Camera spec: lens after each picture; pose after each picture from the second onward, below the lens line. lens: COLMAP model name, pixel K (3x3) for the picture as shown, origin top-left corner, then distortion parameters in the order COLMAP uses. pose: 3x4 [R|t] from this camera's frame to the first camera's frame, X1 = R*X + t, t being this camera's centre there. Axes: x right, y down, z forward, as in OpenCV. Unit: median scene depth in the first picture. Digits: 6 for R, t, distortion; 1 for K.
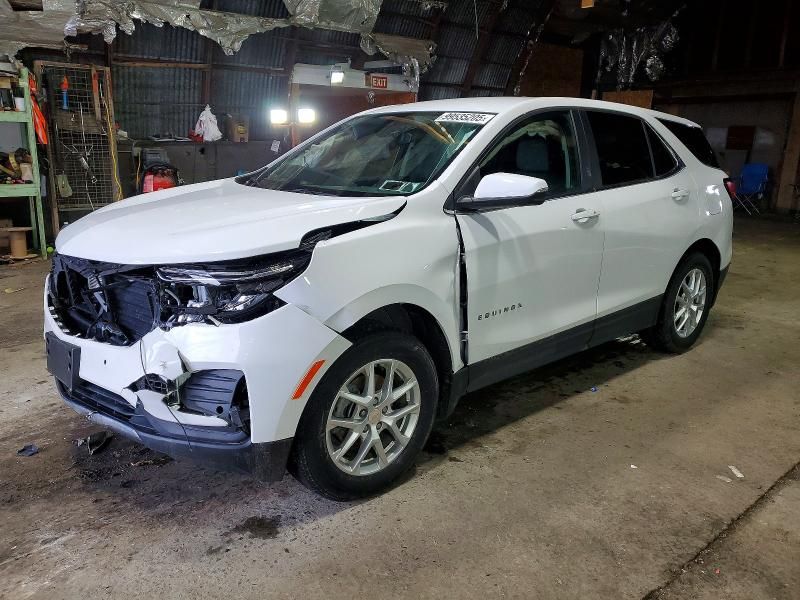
lens RADIAL K [[629.0, 0, 394.8], [0, 629.0, 300.9], [0, 0, 1]] dist [0.019497, 0.005466]
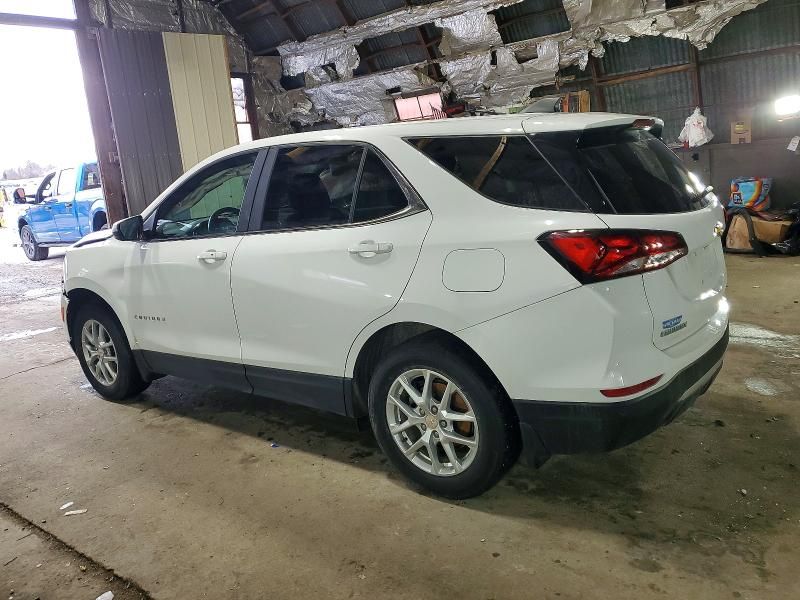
lens RADIAL K [[613.3, 0, 396.0], [0, 613.3, 298.9], [0, 0, 1]] dist [0.017455, 0.004950]
pose [[0.211758, 0.181600, -0.960302, 0.602335], [-0.161424, 0.975588, 0.148895, -0.119084], [0.963899, 0.123486, 0.235903, 0.472383]]
